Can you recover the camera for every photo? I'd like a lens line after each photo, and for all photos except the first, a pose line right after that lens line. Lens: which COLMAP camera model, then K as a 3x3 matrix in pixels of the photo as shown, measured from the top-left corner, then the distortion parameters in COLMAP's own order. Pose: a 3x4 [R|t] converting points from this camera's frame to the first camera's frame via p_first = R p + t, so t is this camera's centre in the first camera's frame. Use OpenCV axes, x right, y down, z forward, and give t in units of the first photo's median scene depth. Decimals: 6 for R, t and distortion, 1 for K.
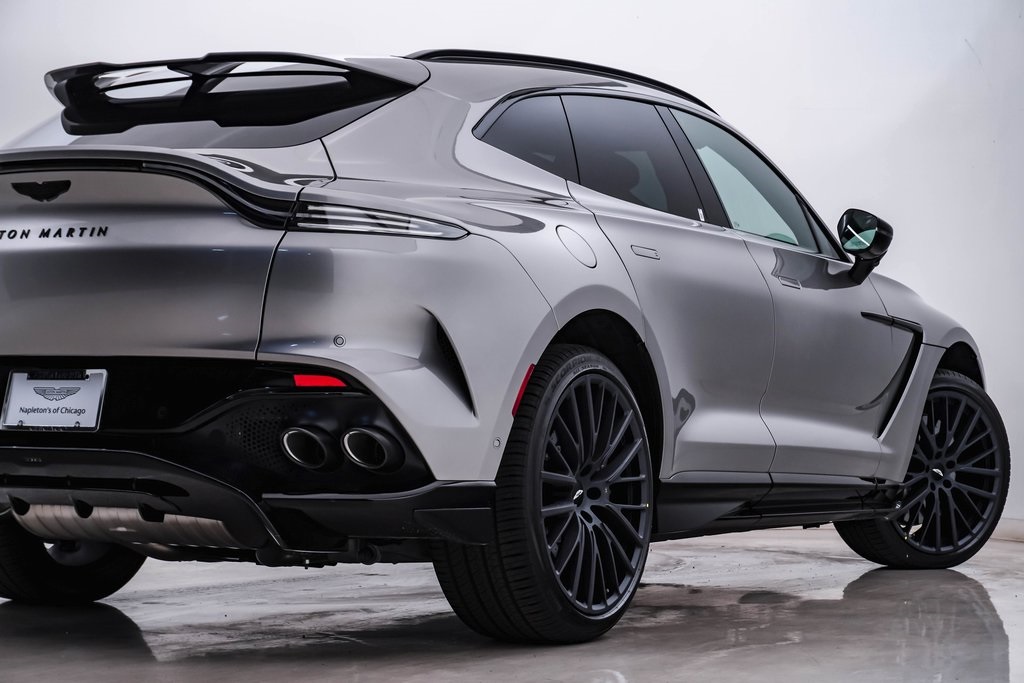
lens RADIAL K [[2174.9, 0, 515.1], [0, 2174.9, 345.3], [0, 0, 1]] dist [-0.018847, 0.000000]
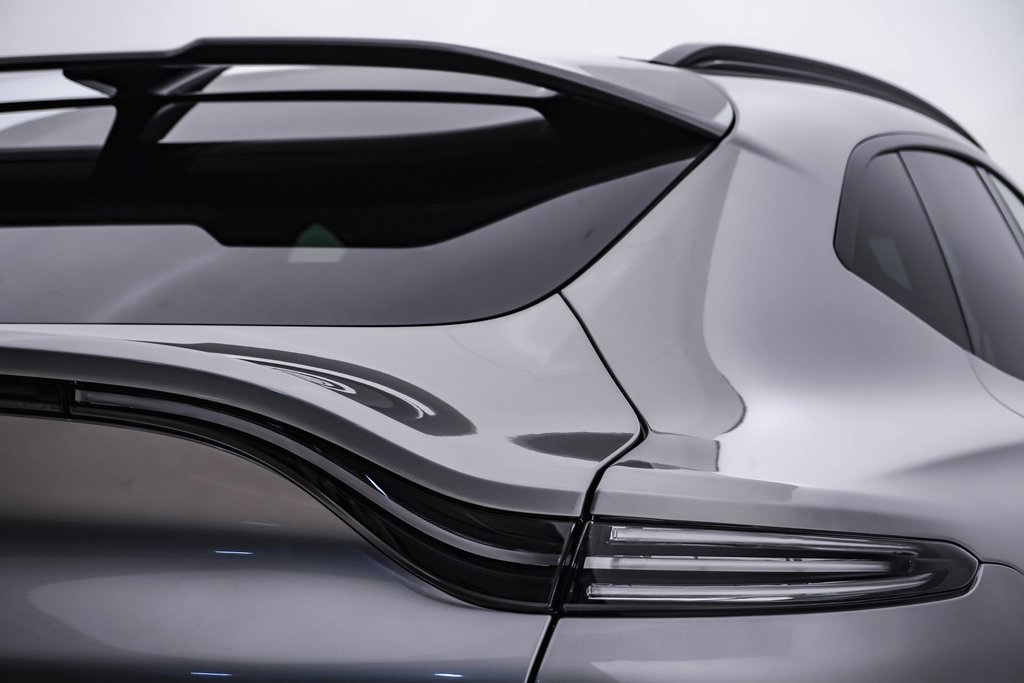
lens RADIAL K [[2160.2, 0, 515.1], [0, 2160.2, 343.2], [0, 0, 1]] dist [0.008245, 0.000000]
pose [[0.987416, 0.002640, 0.158122, -0.151663], [-0.002464, 0.999996, -0.001313, -0.086546], [-0.158125, 0.000906, 0.987419, 0.661414]]
